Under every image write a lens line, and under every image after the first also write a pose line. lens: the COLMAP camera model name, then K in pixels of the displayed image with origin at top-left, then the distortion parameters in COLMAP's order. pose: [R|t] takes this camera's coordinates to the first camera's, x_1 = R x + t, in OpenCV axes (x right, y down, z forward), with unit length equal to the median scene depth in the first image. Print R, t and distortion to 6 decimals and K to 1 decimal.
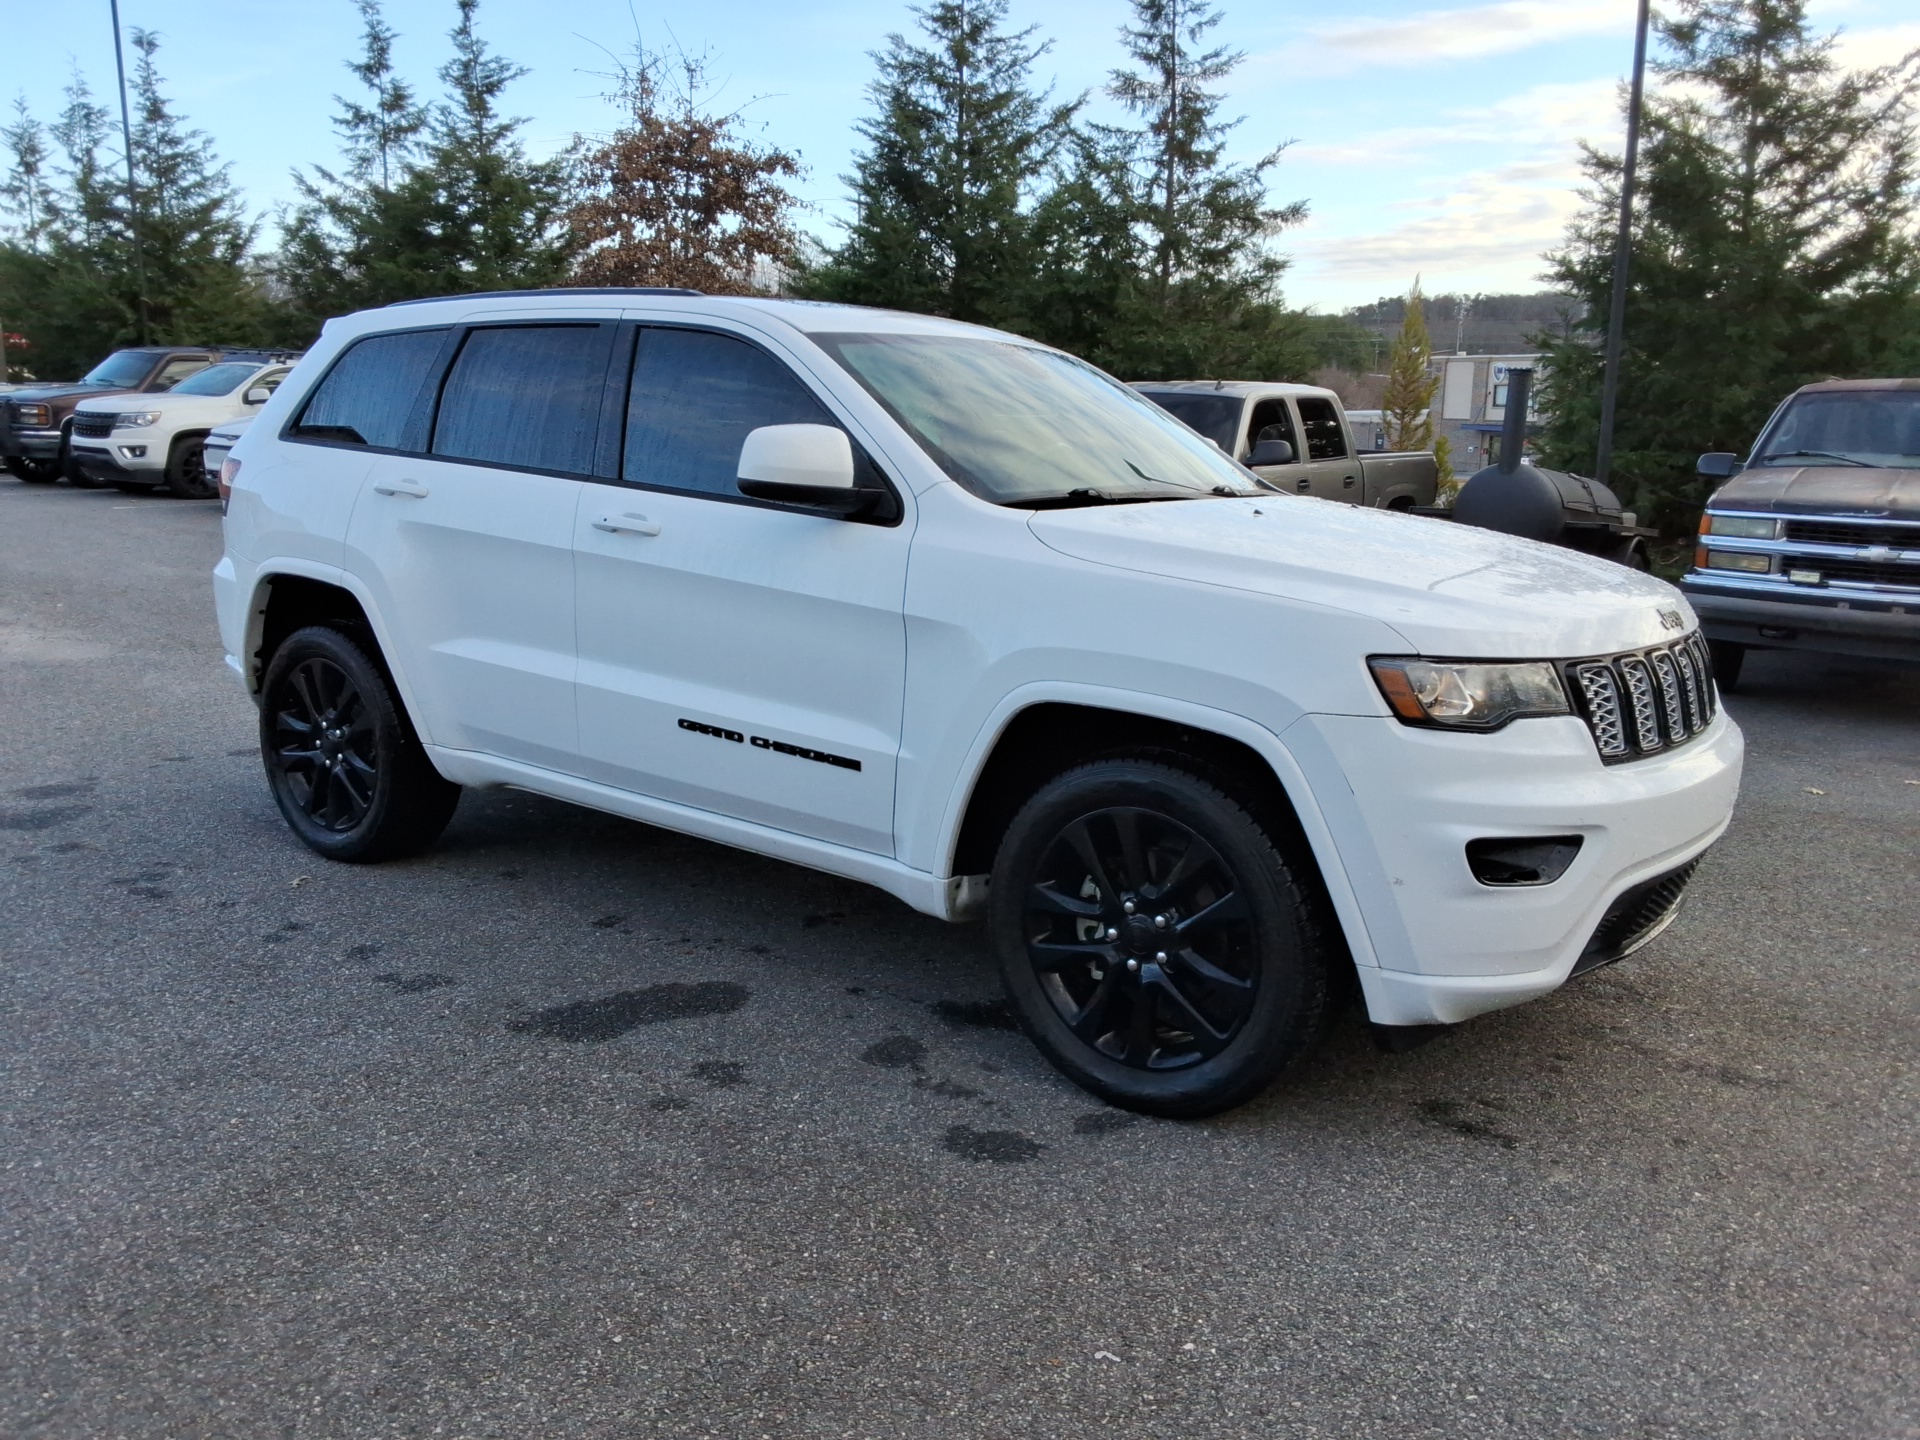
lens RADIAL K [[1541.7, 0, 960.2], [0, 1541.7, 716.6], [0, 0, 1]] dist [0.067041, -0.094268]
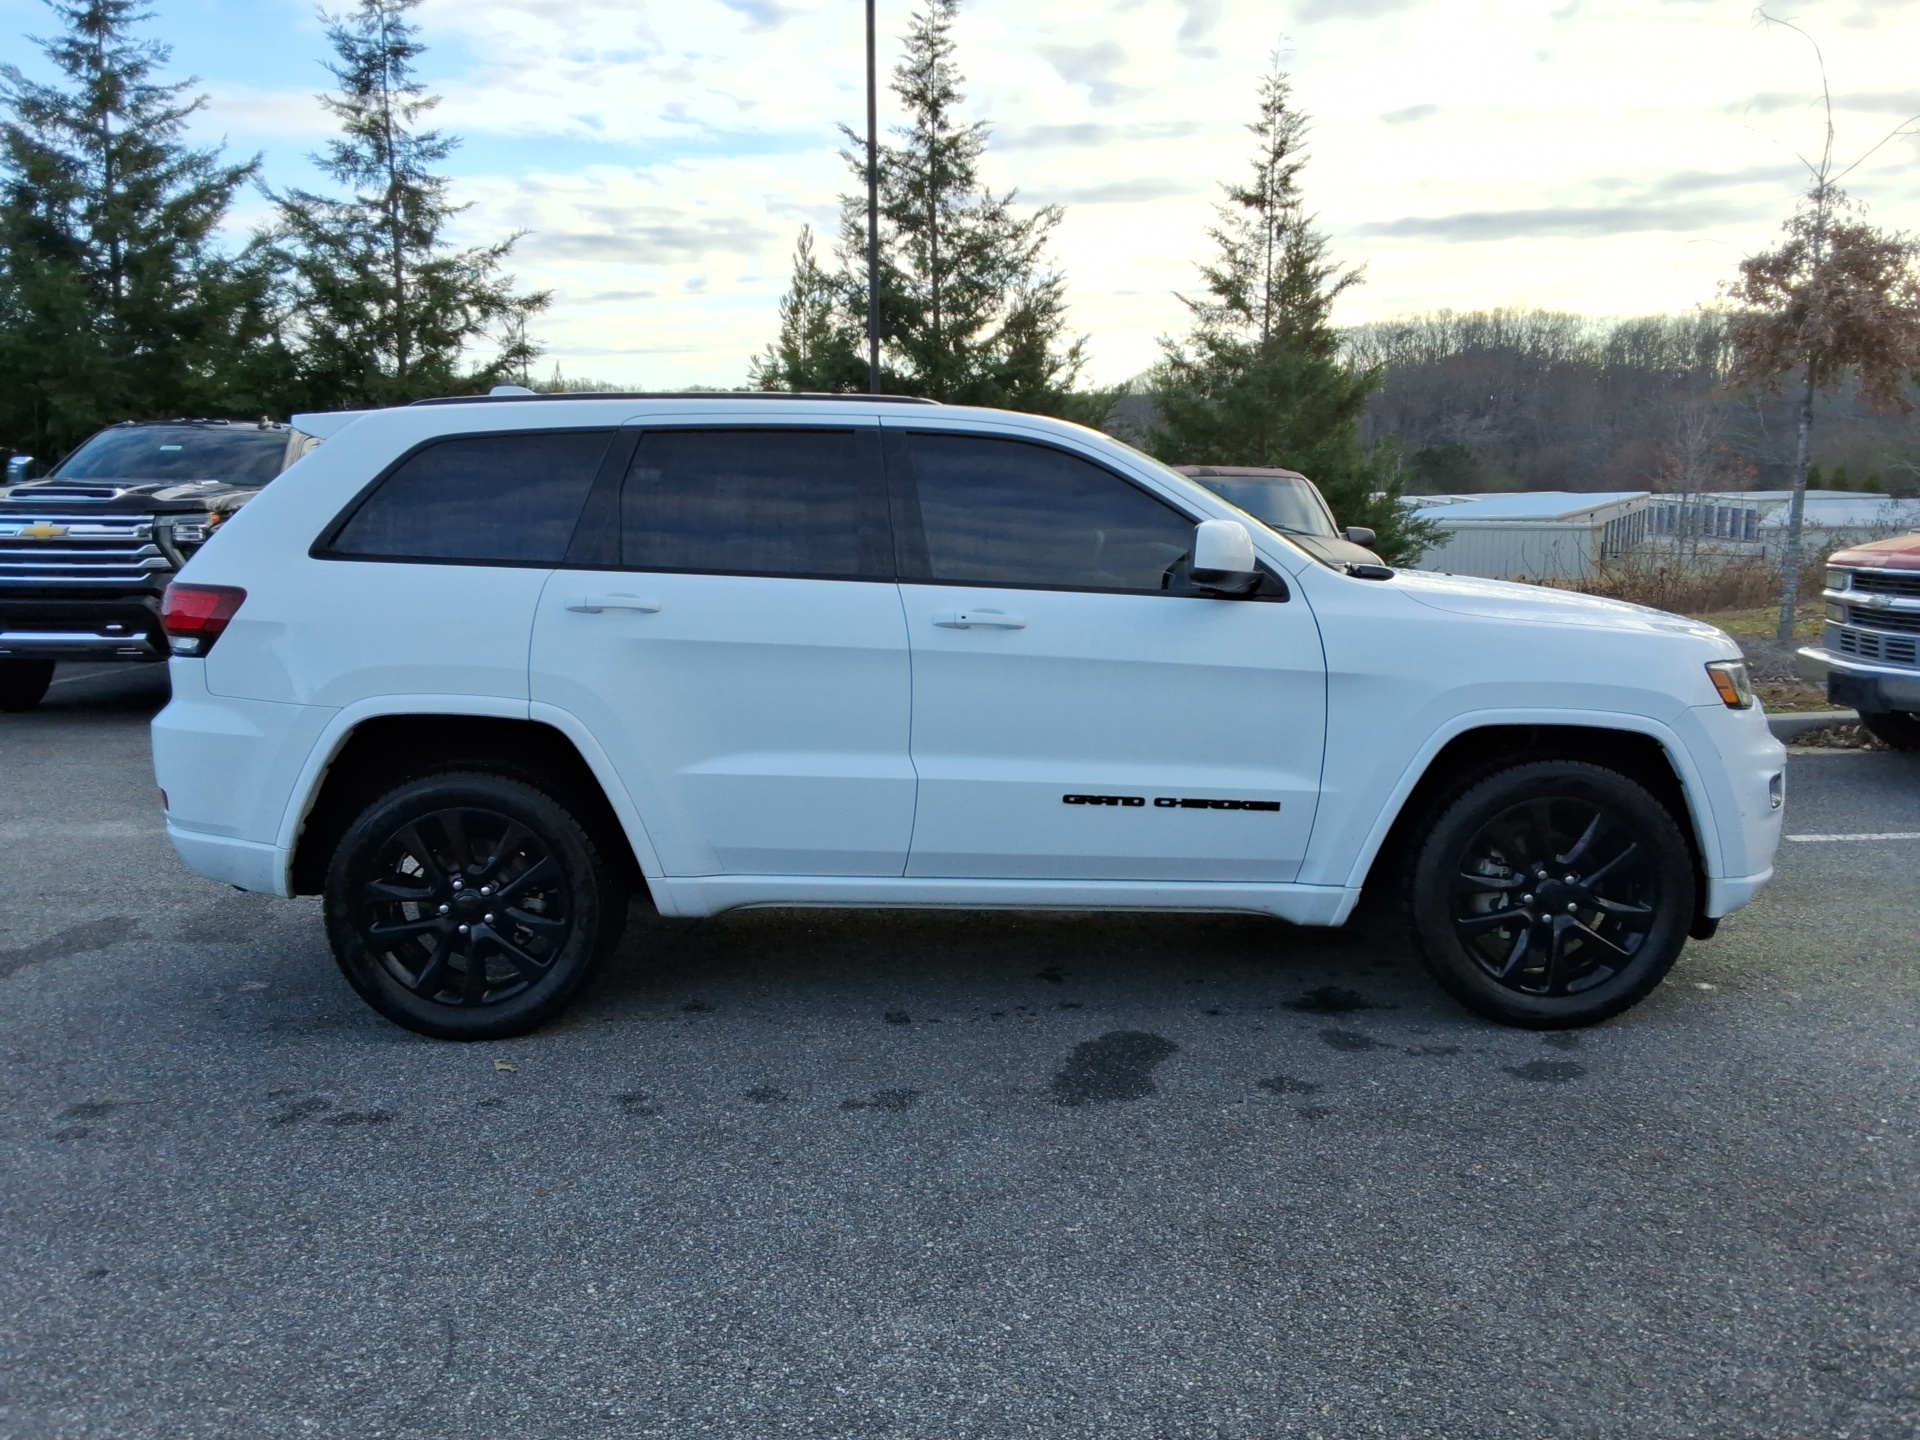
lens RADIAL K [[1541.7, 0, 965.9], [0, 1541.7, 720.4], [0, 0, 1]] dist [0.067041, -0.094268]
pose [[0.795911, -0.105850, 0.596088, -0.118633], [0.133451, 0.991053, -0.002201, -0.007747], [-0.590522, 0.081300, 0.802916, 0.024462]]
